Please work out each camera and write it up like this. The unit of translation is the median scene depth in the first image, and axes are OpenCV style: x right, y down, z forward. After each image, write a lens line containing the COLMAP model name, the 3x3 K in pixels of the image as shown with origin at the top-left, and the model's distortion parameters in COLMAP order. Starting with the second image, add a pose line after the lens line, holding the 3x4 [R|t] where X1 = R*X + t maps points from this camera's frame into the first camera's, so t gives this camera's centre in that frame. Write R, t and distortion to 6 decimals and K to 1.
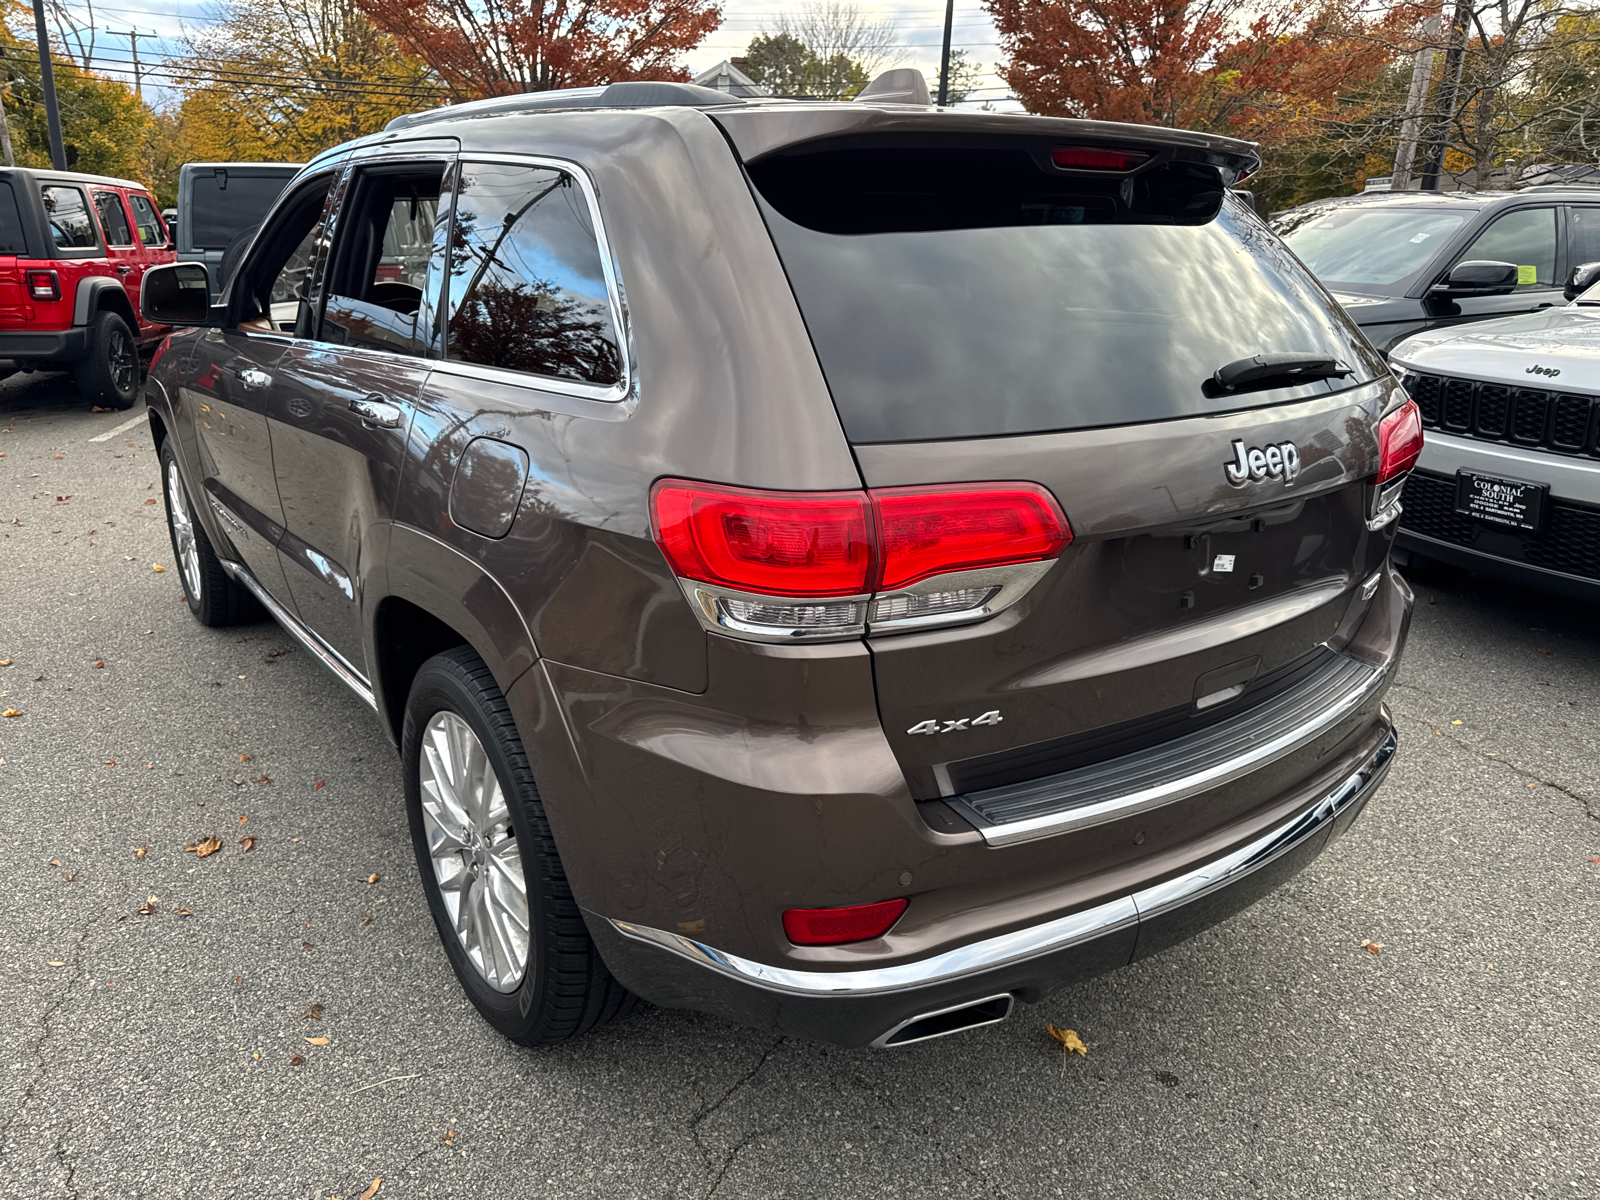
lens RADIAL K [[1139.6, 0, 794.0], [0, 1139.6, 613.2], [0, 0, 1]] dist [0.020336, -0.023583]
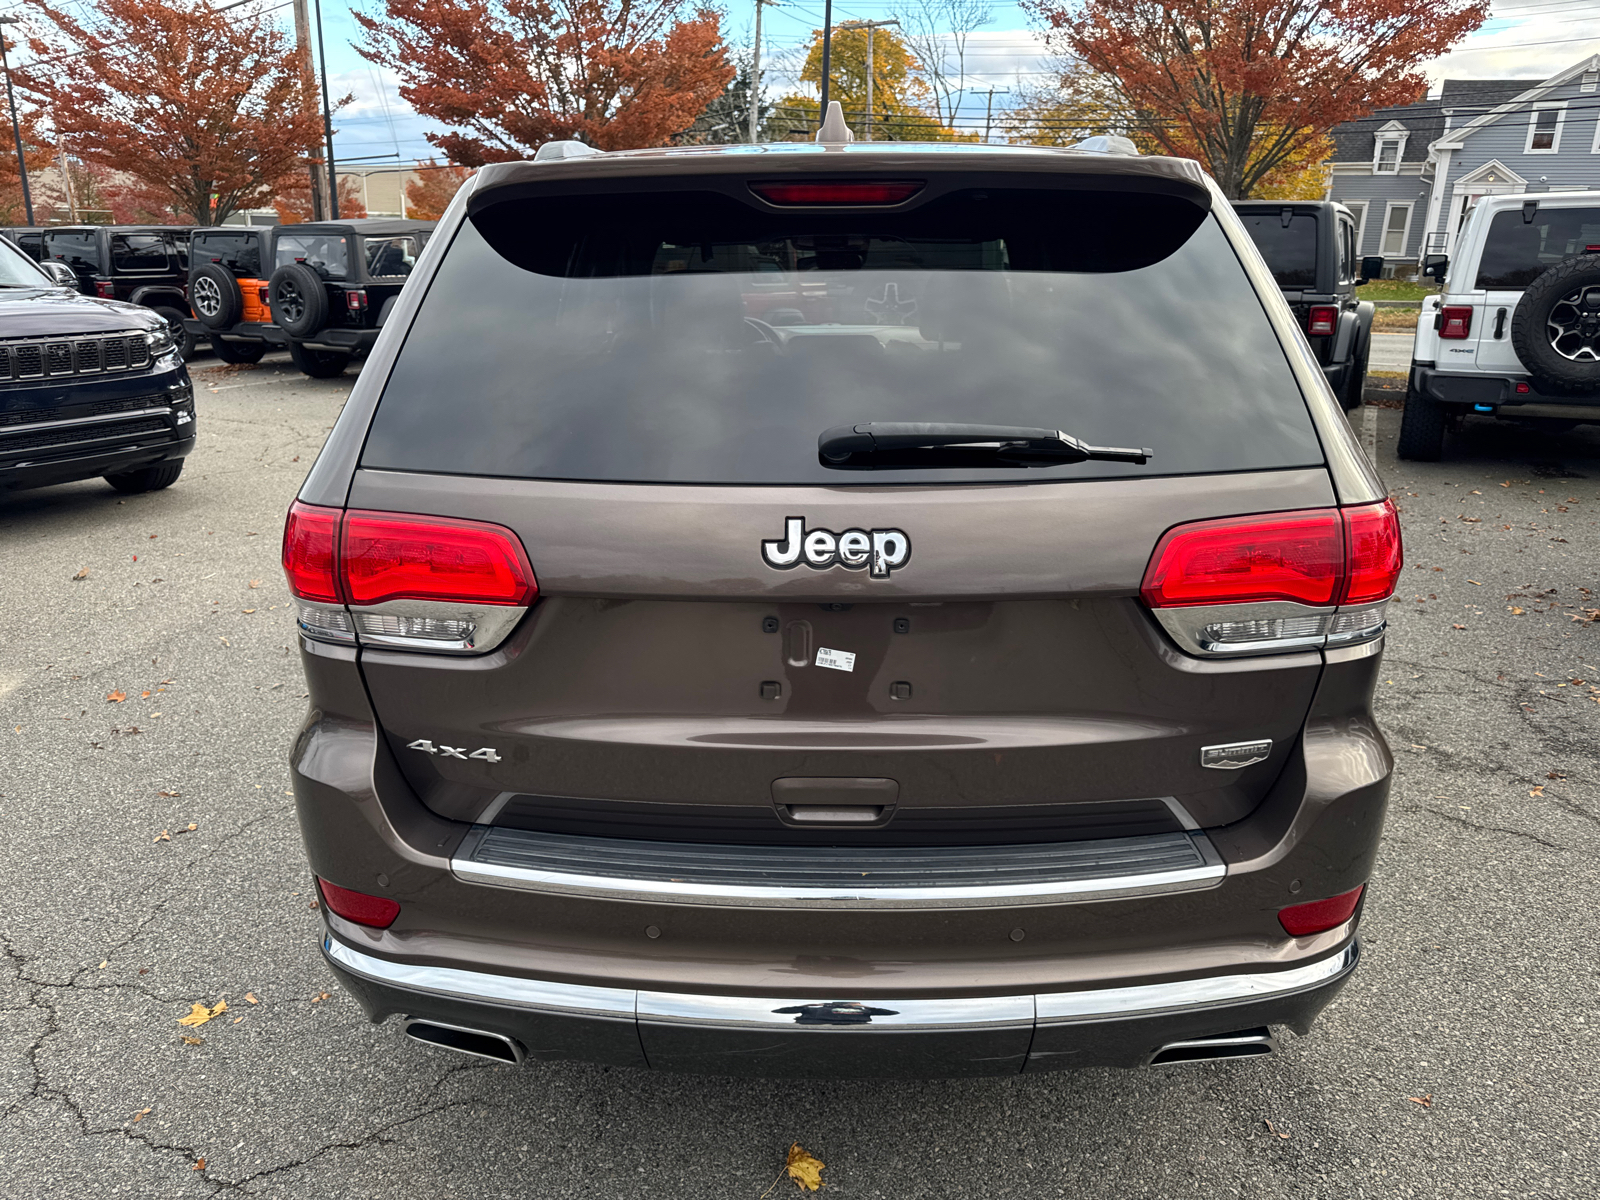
lens RADIAL K [[1139.6, 0, 796.9], [0, 1139.6, 598.7], [0, 0, 1]] dist [0.020336, -0.023583]
pose [[0.793318, 0.158857, -0.587717, 0.874888], [-0.178862, 0.983571, 0.024420, -0.108215], [0.581941, 0.085747, 0.808698, 0.295154]]
